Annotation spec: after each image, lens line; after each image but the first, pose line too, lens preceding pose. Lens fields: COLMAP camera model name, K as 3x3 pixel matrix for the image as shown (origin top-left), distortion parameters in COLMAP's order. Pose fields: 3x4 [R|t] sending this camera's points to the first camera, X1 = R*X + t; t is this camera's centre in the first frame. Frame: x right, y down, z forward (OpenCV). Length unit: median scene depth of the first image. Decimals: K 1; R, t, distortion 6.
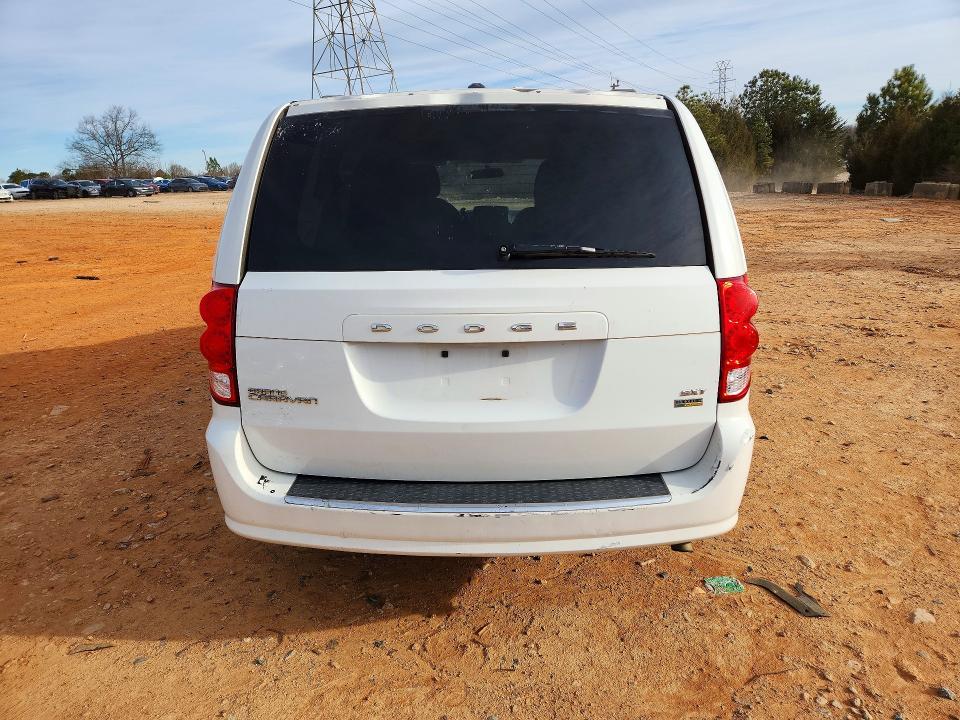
lens RADIAL K [[664.1, 0, 481.4], [0, 664.1, 357.0], [0, 0, 1]] dist [0.001219, -0.002881]
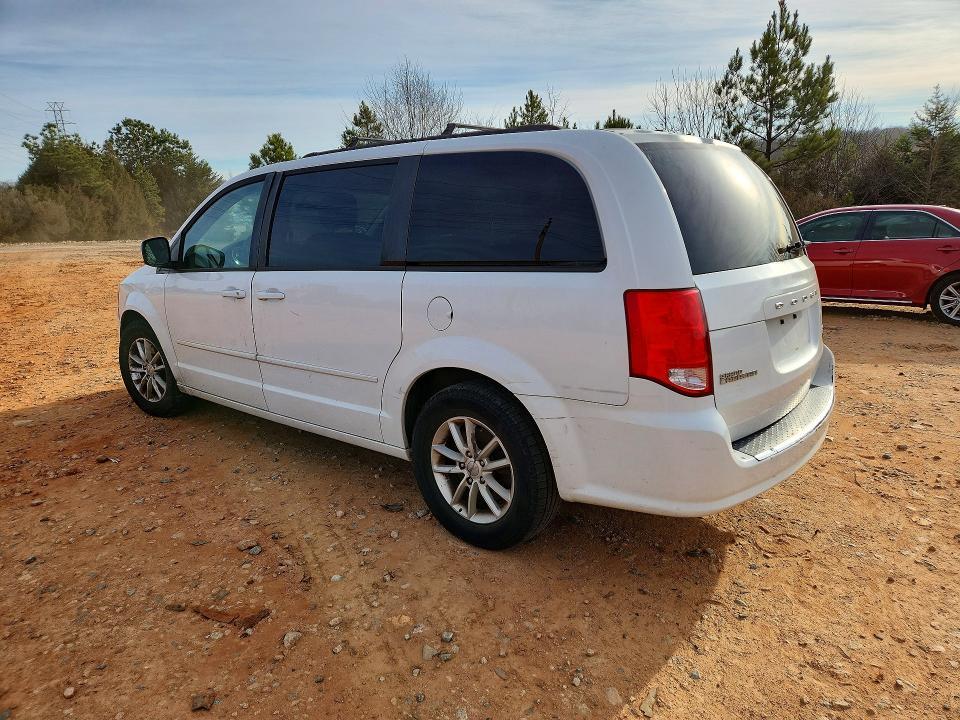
lens RADIAL K [[664.1, 0, 483.8], [0, 664.1, 356.4], [0, 0, 1]] dist [0.001219, -0.002881]
pose [[0.599054, -0.137762, 0.788769, -0.117745], [0.195813, 0.980383, 0.022512, -0.007100], [-0.776397, 0.140965, 0.614278, 0.048263]]
